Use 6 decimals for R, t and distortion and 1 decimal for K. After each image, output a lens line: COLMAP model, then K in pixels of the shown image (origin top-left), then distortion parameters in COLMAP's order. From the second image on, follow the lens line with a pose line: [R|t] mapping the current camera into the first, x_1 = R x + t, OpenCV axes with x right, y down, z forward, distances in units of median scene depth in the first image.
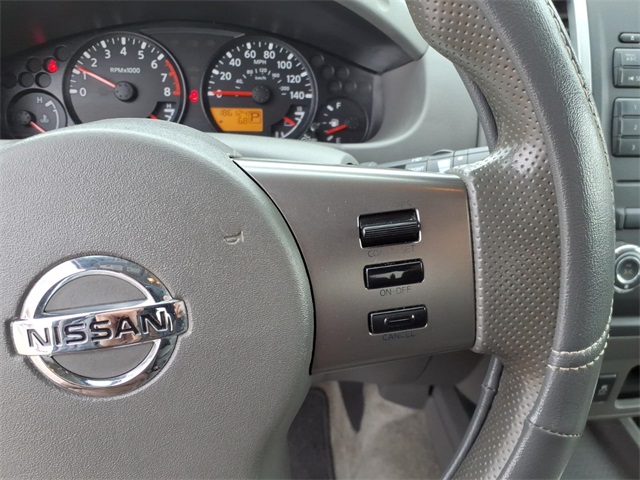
lens RADIAL K [[543.0, 0, 320.0], [0, 543.0, 240.0], [0, 0, 1]] dist [-0.012259, -0.006882]
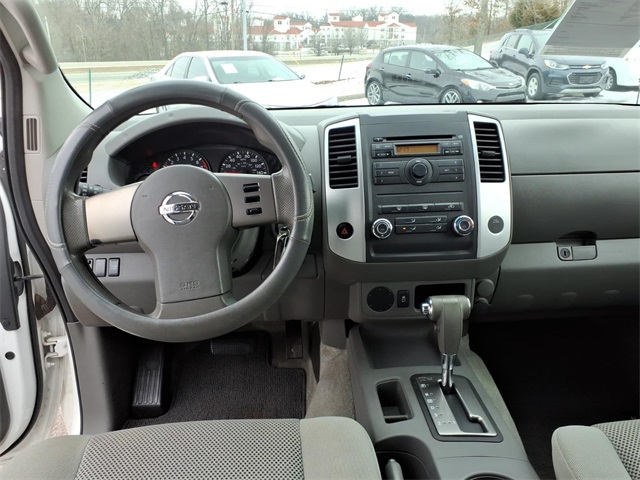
lens RADIAL K [[513.7, 0, 320.0], [0, 513.7, 240.0], [0, 0, 1]] dist [0.009685, -0.000733]
pose [[0.996581, -0.039774, -0.072419, 0.356177], [0.024236, 0.978675, -0.203980, 0.453272], [0.078988, 0.201528, 0.976293, -1.020030]]
